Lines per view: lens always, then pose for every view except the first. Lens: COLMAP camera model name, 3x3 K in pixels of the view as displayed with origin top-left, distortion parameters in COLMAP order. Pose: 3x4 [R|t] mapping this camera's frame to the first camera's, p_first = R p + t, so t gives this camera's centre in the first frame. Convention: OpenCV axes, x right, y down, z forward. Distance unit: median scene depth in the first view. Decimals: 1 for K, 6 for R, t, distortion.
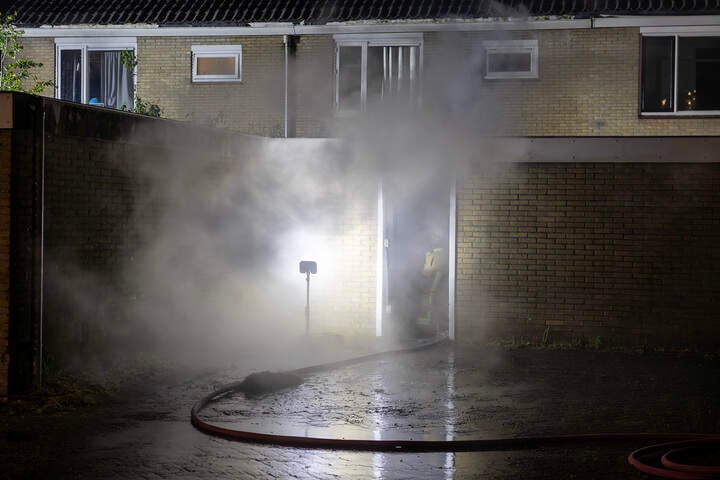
lens RADIAL K [[1630.8, 0, 360.0], [0, 1630.8, 240.0], [0, 0, 1]] dist [0.007184, -0.790025]
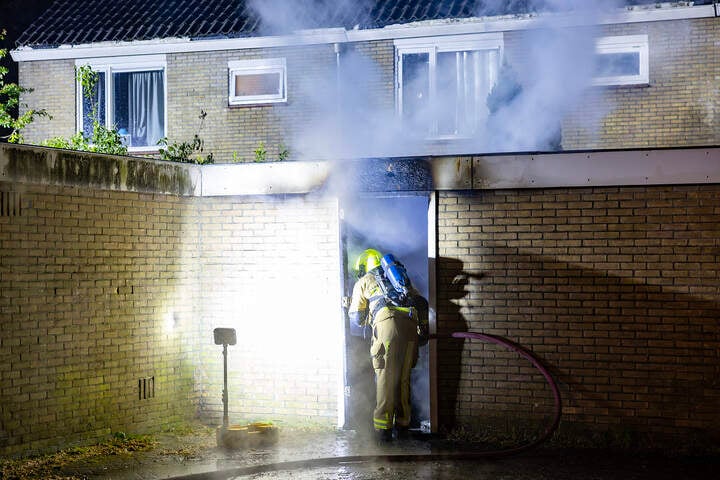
lens RADIAL K [[1630.8, 0, 360.0], [0, 1630.8, 240.0], [0, 0, 1]] dist [0.007184, -0.790025]
pose [[0.978159, -0.020749, -0.206818, 0.132418], [0.015061, 0.999465, -0.029041, -0.003387], [0.207310, 0.025292, 0.977948, 0.206743]]
